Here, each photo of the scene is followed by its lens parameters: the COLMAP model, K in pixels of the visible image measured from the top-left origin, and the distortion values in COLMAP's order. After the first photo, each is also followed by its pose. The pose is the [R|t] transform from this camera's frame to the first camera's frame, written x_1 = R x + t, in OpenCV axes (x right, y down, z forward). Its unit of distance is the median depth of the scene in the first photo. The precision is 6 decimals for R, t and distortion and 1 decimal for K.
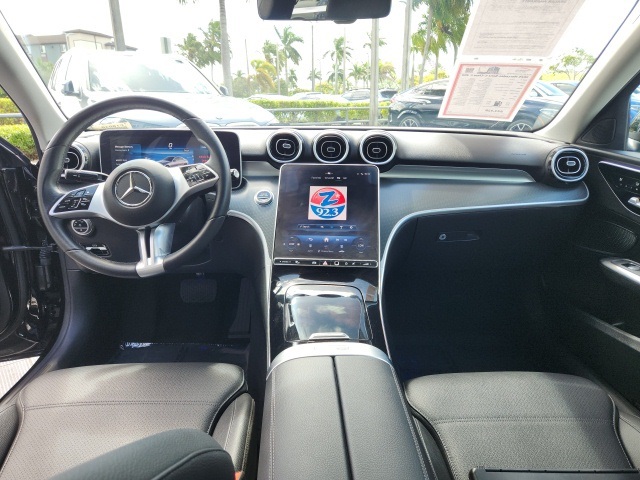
lens RADIAL K [[416.5, 0, 322.6], [0, 416.5, 238.0], [0, 0, 1]] dist [0.061040, -0.052785]
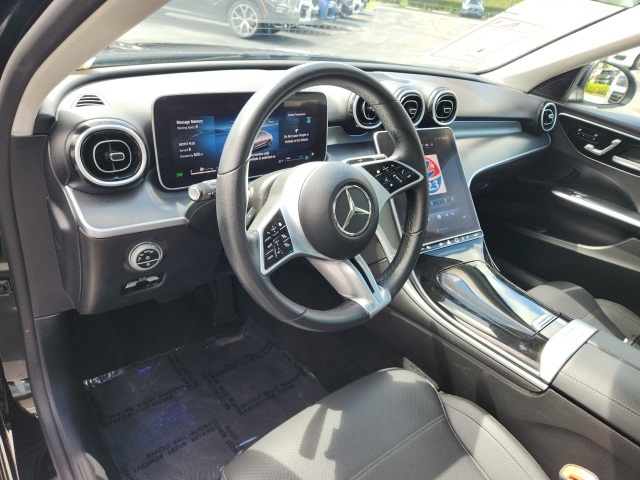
lens RADIAL K [[416.5, 0, 322.6], [0, 416.5, 238.0], [0, 0, 1]] dist [0.061040, -0.052785]
pose [[0.810033, -0.203951, 0.549773, -0.717952], [0.056868, 0.960468, 0.272519, -0.217087], [-0.583620, -0.189484, 0.789609, 0.366908]]
